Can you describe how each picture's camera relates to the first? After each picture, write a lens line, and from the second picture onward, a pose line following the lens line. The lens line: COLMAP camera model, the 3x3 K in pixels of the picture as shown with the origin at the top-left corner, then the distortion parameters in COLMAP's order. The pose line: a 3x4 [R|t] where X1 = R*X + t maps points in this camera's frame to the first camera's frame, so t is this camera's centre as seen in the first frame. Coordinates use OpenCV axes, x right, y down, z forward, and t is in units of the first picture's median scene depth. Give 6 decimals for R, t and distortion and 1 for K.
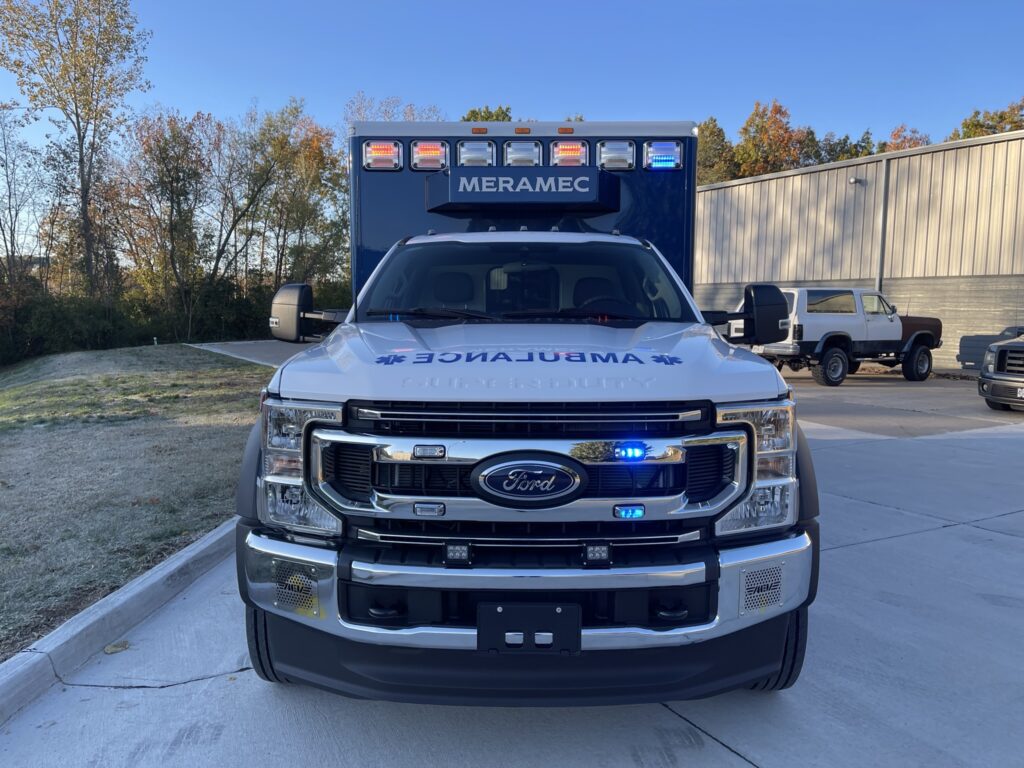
lens RADIAL K [[792.8, 0, 476.8], [0, 792.8, 389.3], [0, 0, 1]] dist [0.016955, -0.008719]
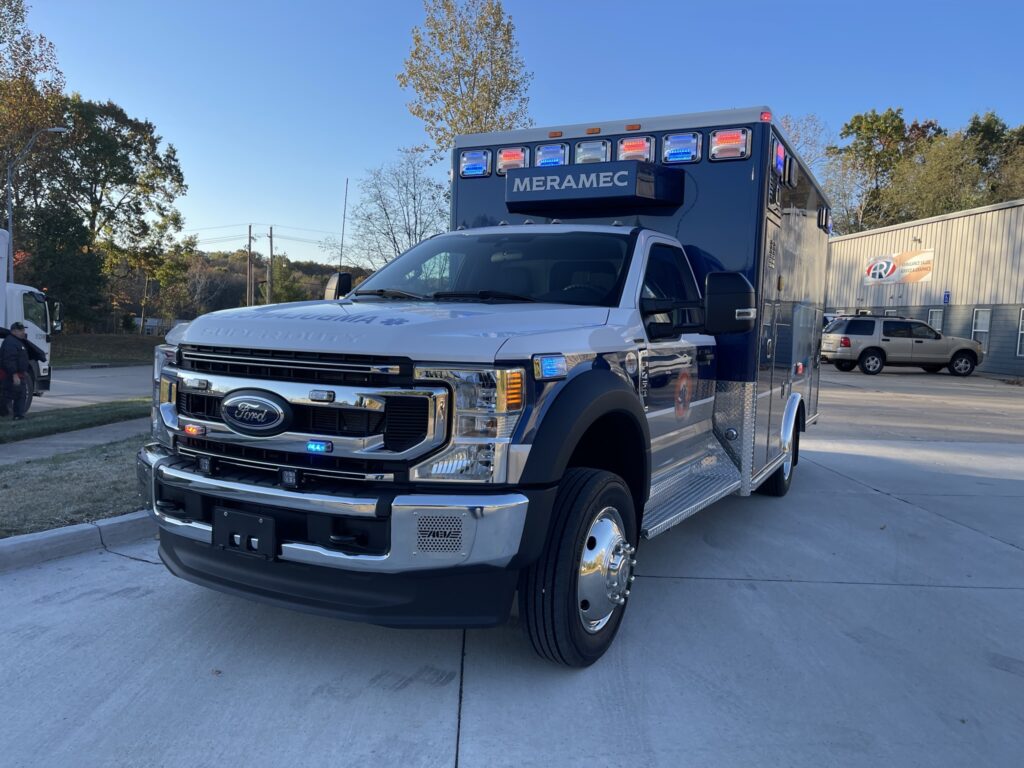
lens RADIAL K [[798.7, 0, 537.8], [0, 798.7, 403.7], [0, 0, 1]] dist [0.013297, 0.010099]
pose [[0.888123, 0.070658, -0.454141, 0.523597], [-0.076909, 0.997027, 0.004719, 0.032041], [0.453124, 0.030736, 0.890917, 0.050475]]
